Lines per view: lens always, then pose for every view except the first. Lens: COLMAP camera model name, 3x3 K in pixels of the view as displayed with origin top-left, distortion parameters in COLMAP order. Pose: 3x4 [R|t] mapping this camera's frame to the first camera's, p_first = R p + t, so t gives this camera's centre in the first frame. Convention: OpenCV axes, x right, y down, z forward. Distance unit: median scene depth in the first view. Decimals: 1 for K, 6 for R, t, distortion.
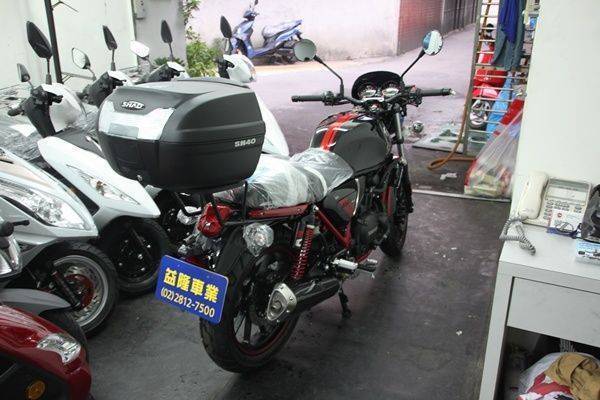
lens RADIAL K [[554.2, 0, 299.3], [0, 554.2, 212.7], [0, 0, 1]] dist [-0.044868, 0.014733]
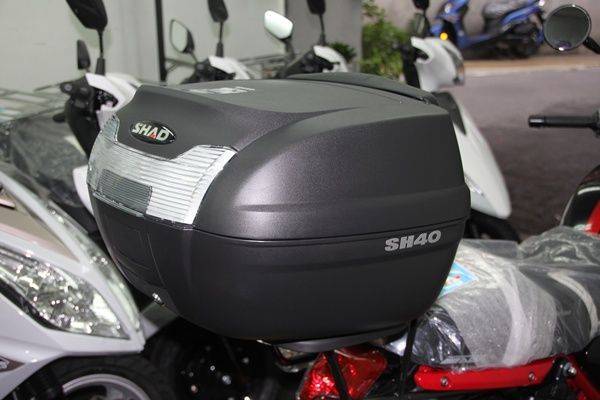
lens RADIAL K [[762.1, 0, 300.5], [0, 762.1, 213.3], [0, 0, 1]] dist [0.100974, 0.016110]
pose [[0.958604, 0.085877, -0.271485, -0.016984], [-0.102776, 0.993515, -0.048628, -0.067564], [0.265549, 0.074518, 0.961213, 0.274112]]
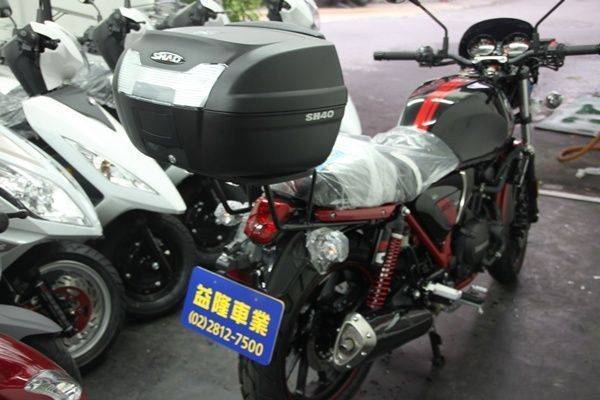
lens RADIAL K [[762.1, 0, 300.5], [0, 762.1, 213.3], [0, 0, 1]] dist [0.100974, 0.016110]
pose [[0.995996, 0.044395, -0.077600, -0.024279], [-0.044351, 0.999013, 0.002300, -0.000804], [0.077626, 0.001150, 0.996982, 0.007111]]
